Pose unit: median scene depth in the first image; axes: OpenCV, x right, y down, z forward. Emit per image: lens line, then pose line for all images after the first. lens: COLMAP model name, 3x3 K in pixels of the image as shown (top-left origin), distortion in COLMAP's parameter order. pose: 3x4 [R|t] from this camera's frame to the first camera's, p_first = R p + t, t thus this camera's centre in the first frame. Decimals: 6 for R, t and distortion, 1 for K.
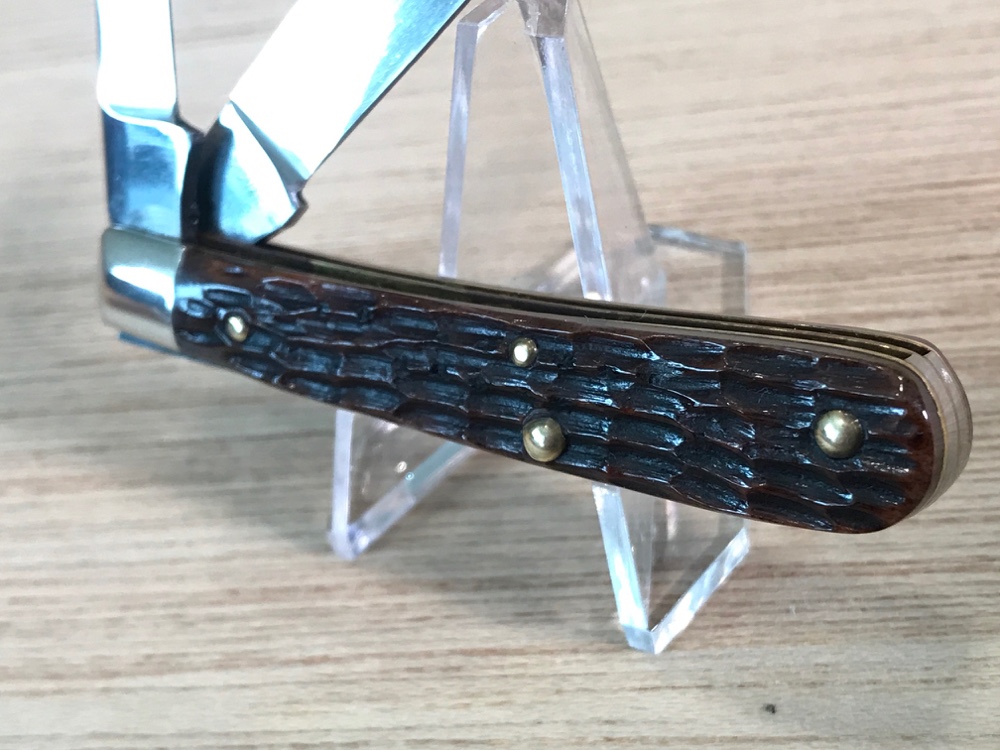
lens RADIAL K [[1712.6, 0, 500.0], [0, 1712.6, 375.0], [0, 0, 1]] dist [0.221494, -1.130842]
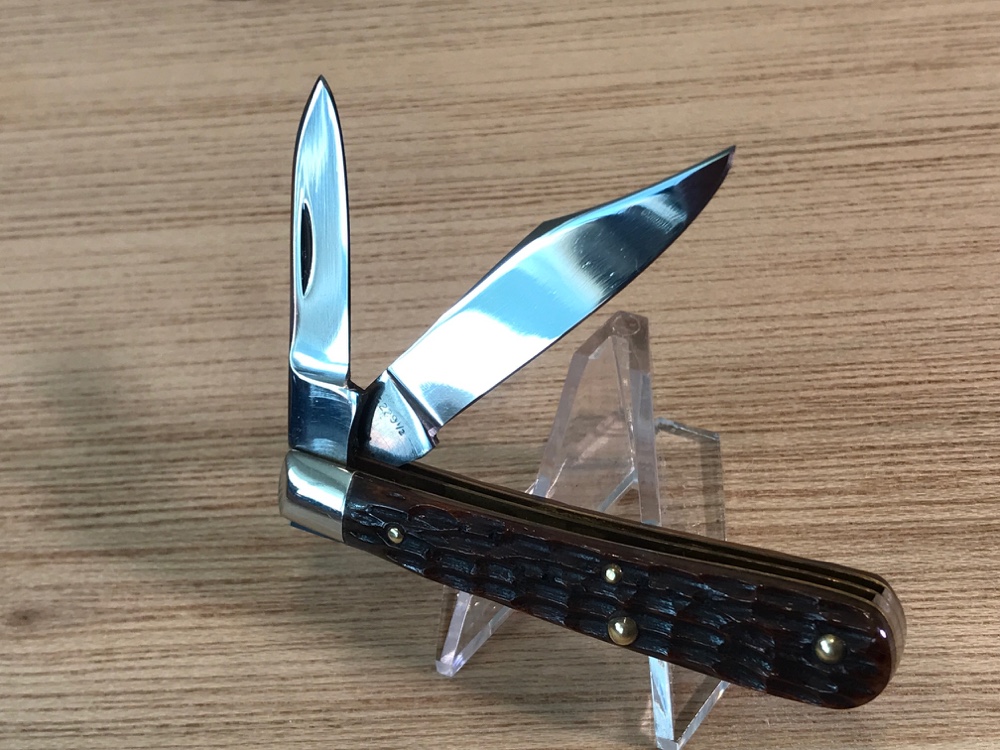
lens RADIAL K [[1686.5, 0, 500.0], [0, 1686.5, 375.0], [0, 0, 1]] dist [0.249759, -1.311739]
pose [[0.990807, 0.008249, 0.135029, -0.245825], [-0.020376, 0.995852, 0.088682, -0.272670], [-0.133738, -0.090618, 0.986865, -0.361826]]
